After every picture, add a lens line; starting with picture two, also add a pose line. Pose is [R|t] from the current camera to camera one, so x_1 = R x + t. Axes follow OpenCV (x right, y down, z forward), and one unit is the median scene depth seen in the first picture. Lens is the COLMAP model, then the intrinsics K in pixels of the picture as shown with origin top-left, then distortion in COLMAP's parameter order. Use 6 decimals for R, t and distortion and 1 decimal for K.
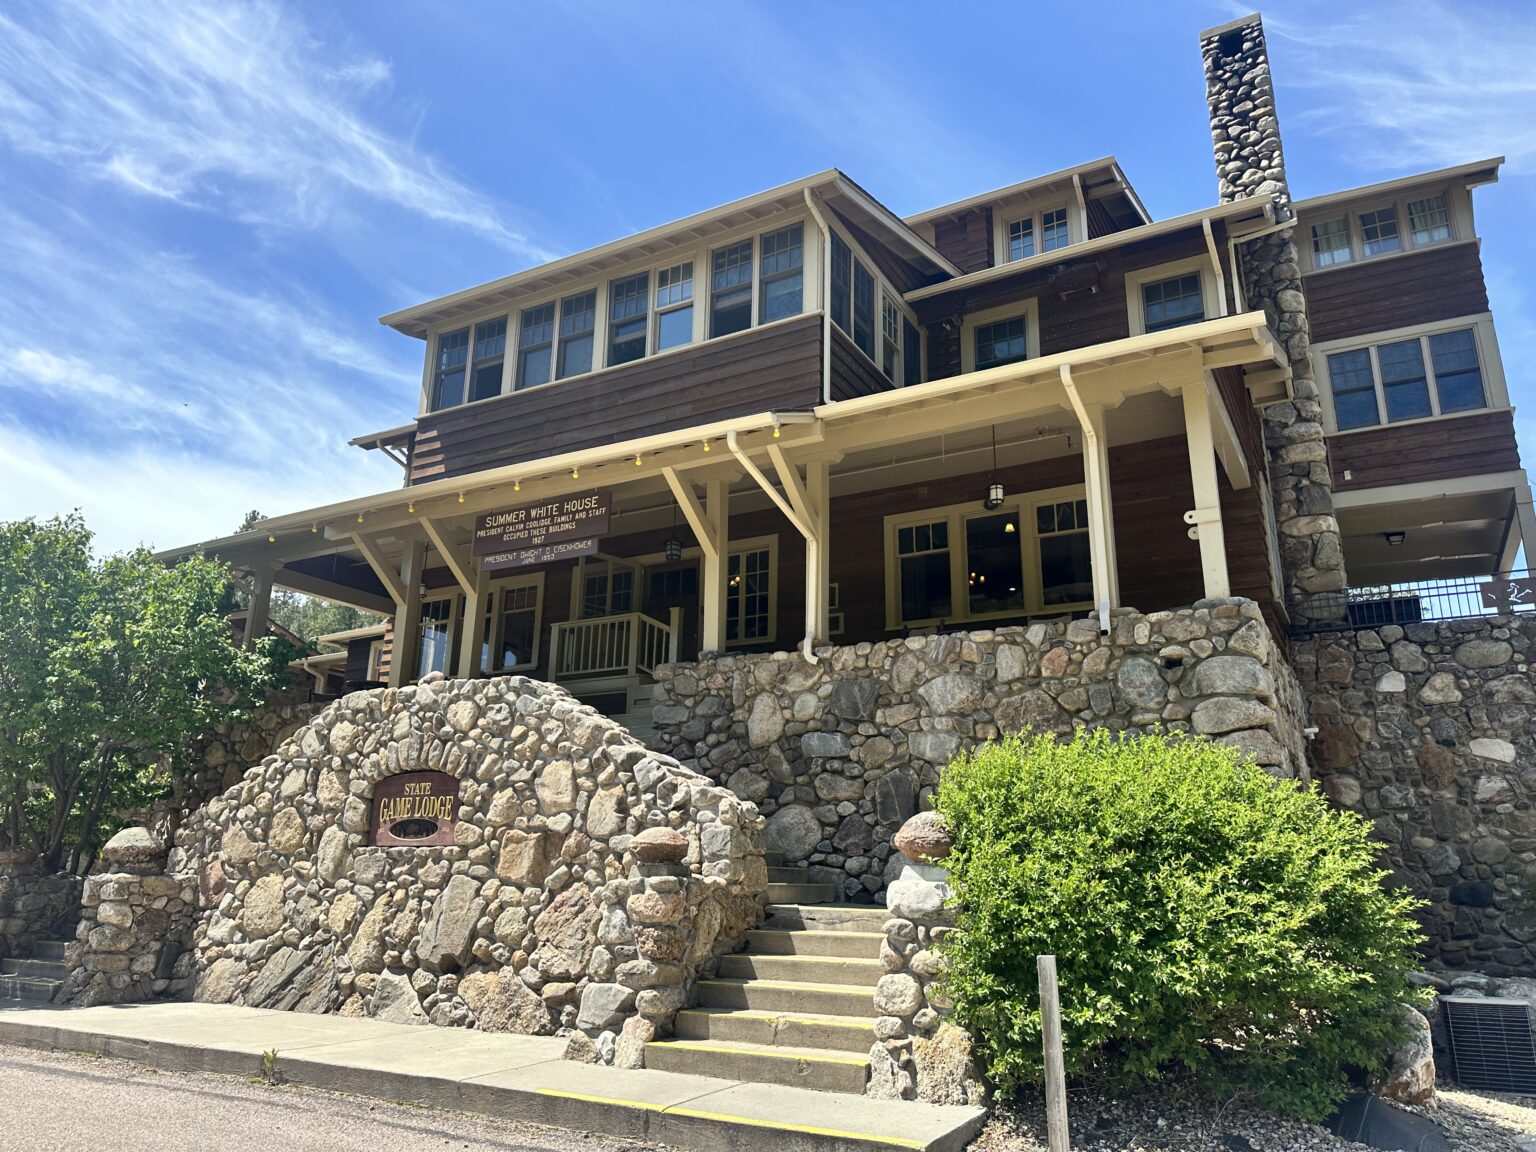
lens RADIAL K [[1090.1, 0, 759.0], [0, 1090.1, 564.5], [0, 0, 1]] dist [0.071772, -0.023946]
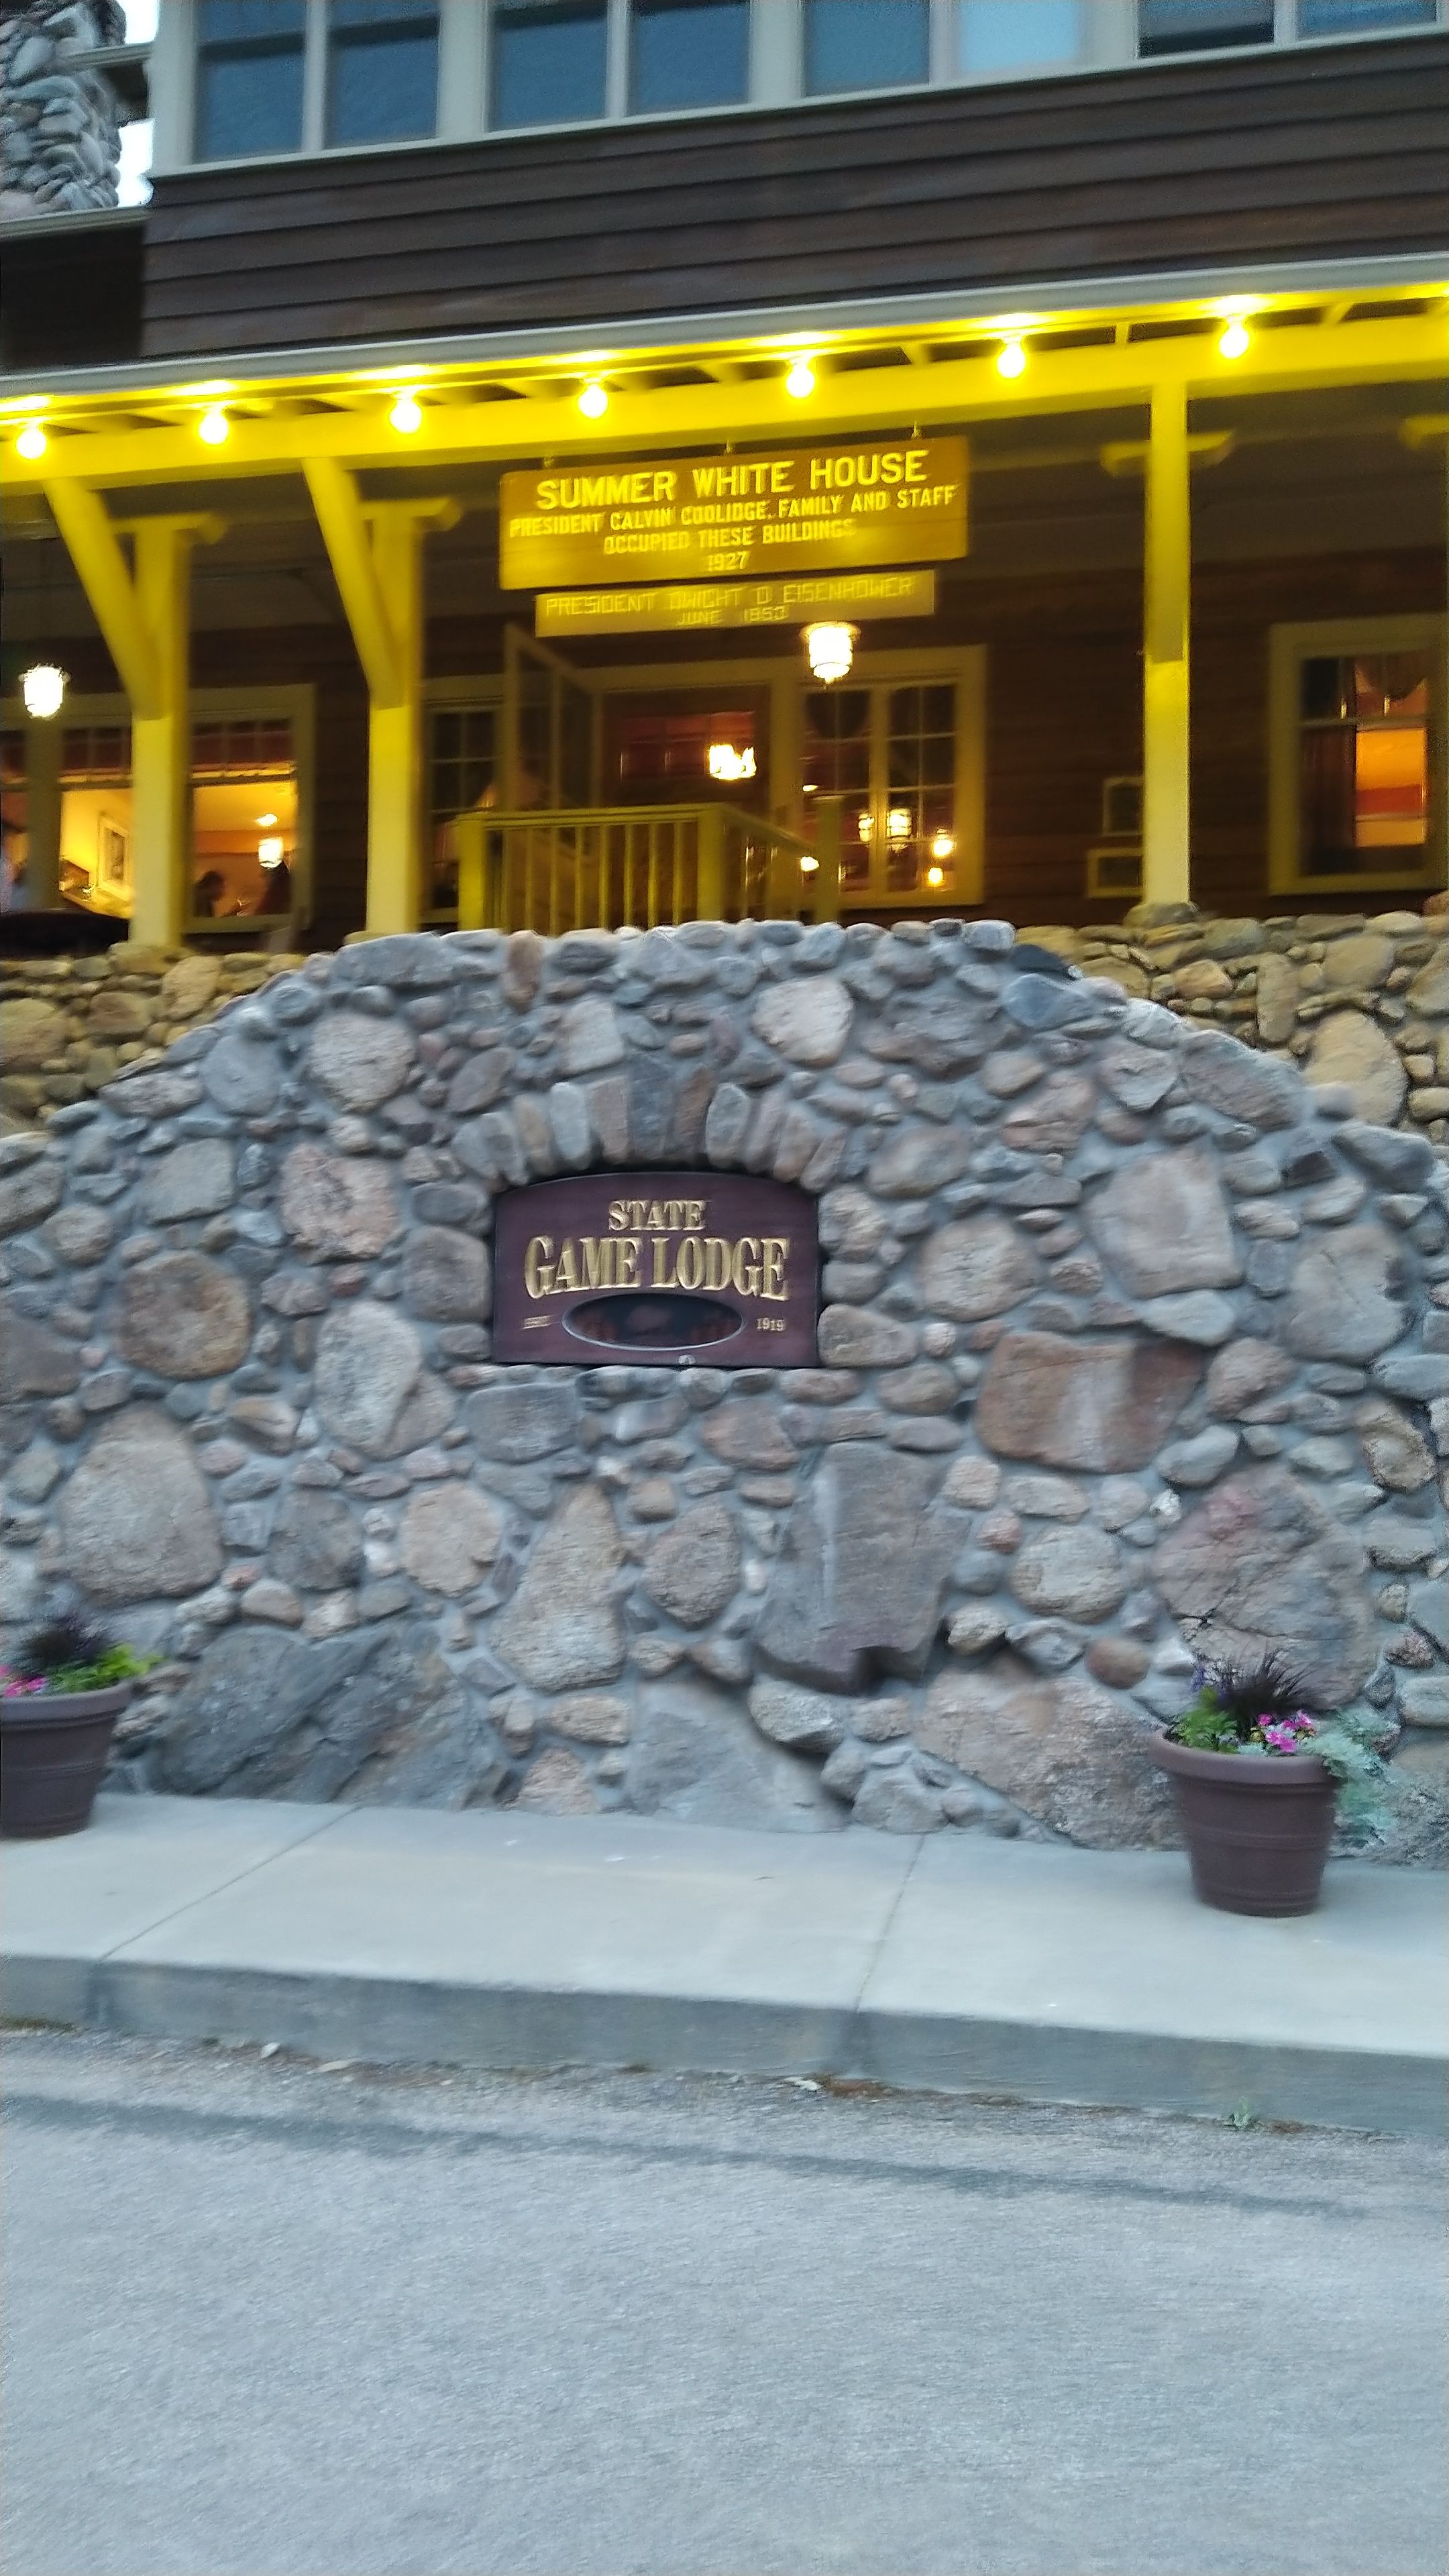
lens RADIAL K [[2008.5, 0, 739.3], [0, 2008.5, 1287.5], [0, 0, 1]] dist [0.110942, -0.109168]
pose [[0.946274, 0.015829, 0.322978, -0.487197], [-0.088049, 0.973675, 0.210250, 0.083637], [-0.311148, -0.227392, 0.922757, 0.365683]]
